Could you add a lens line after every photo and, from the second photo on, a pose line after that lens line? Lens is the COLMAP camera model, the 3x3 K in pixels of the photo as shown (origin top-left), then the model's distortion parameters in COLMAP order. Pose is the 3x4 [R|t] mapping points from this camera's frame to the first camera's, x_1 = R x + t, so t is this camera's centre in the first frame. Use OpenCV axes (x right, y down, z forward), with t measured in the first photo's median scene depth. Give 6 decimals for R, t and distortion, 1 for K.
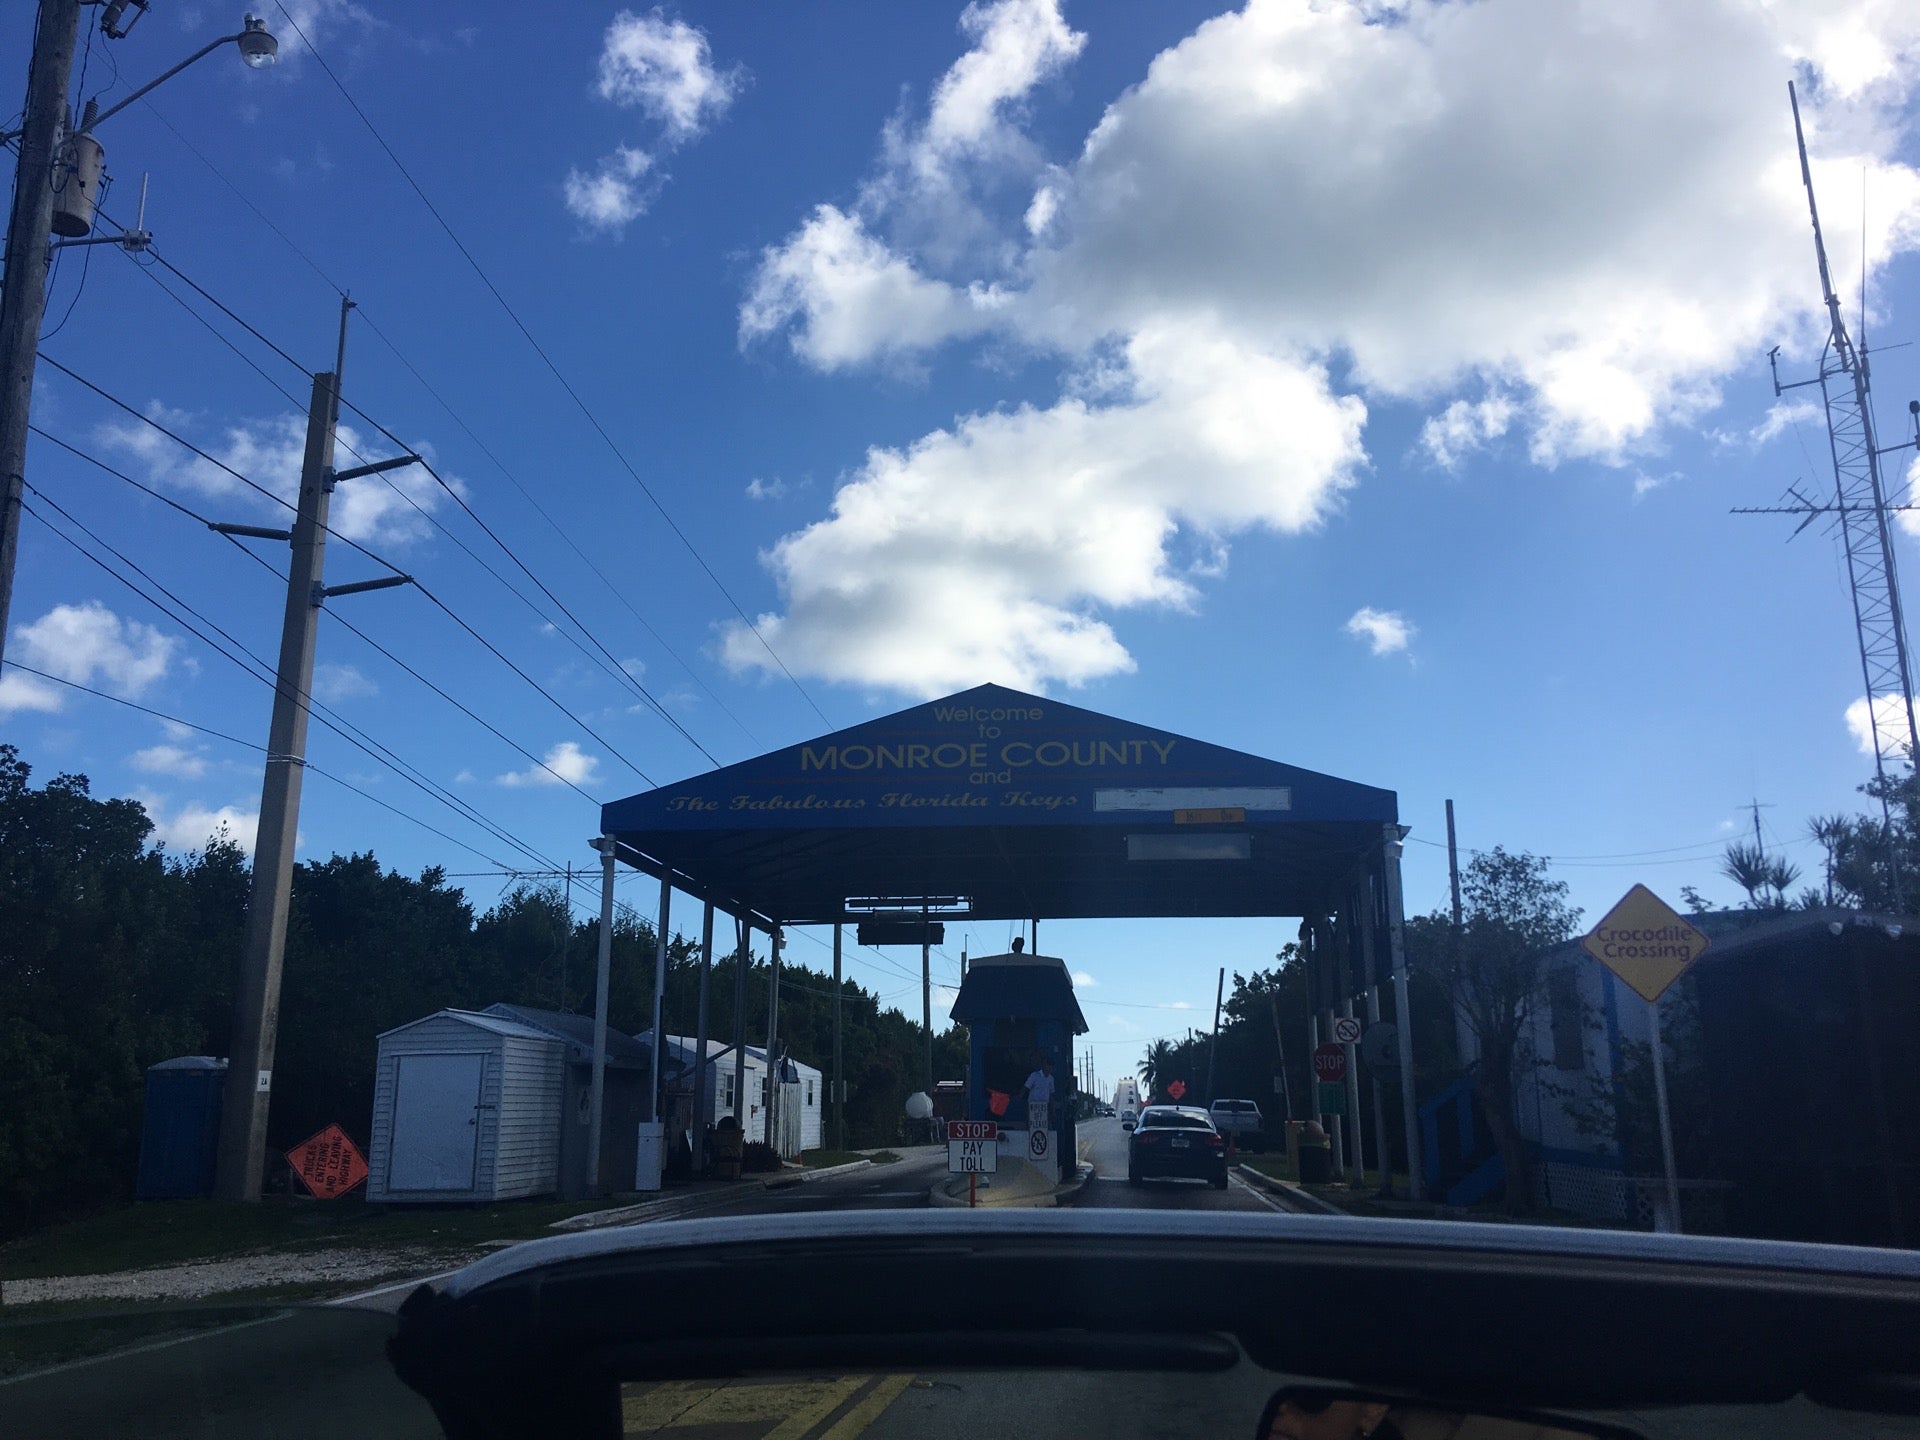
lens RADIAL K [[1488.5, 0, 960.0], [0, 1488.5, 720.0], [0, 0, 1]] dist [0.047156, 0.000165]
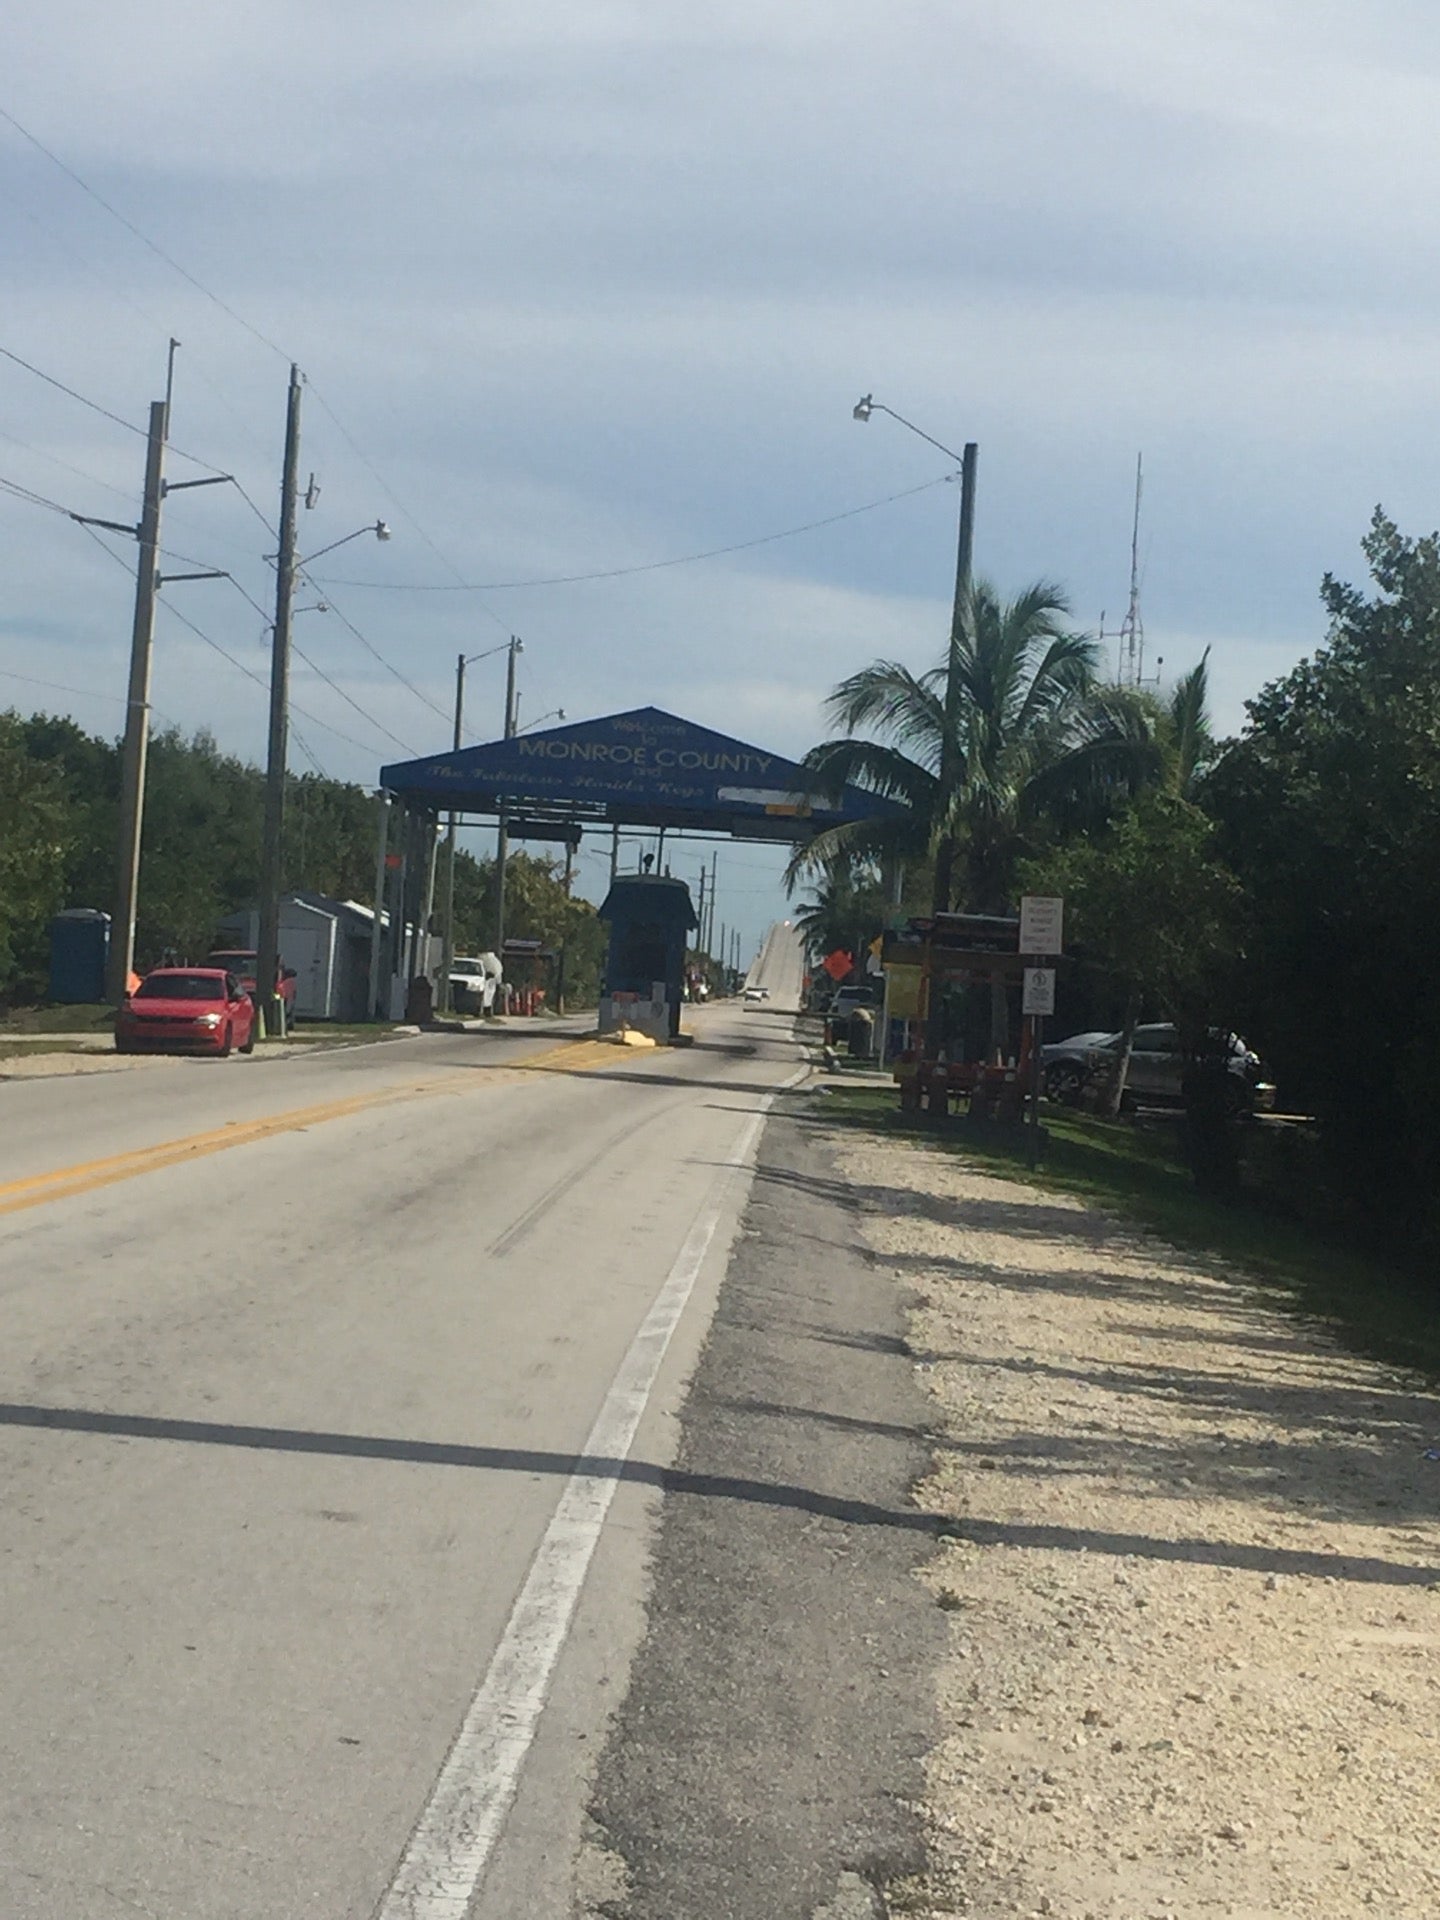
lens RADIAL K [[1488.5, 0, 720.0], [0, 1488.5, 960.0], [0, 0, 1]] dist [0.047156, 0.000165]
pose [[0.992592, 0.072078, 0.097806, -0.039904], [-0.093081, 0.968519, 0.230883, -0.131632], [-0.078086, -0.238276, 0.968053, -0.500772]]
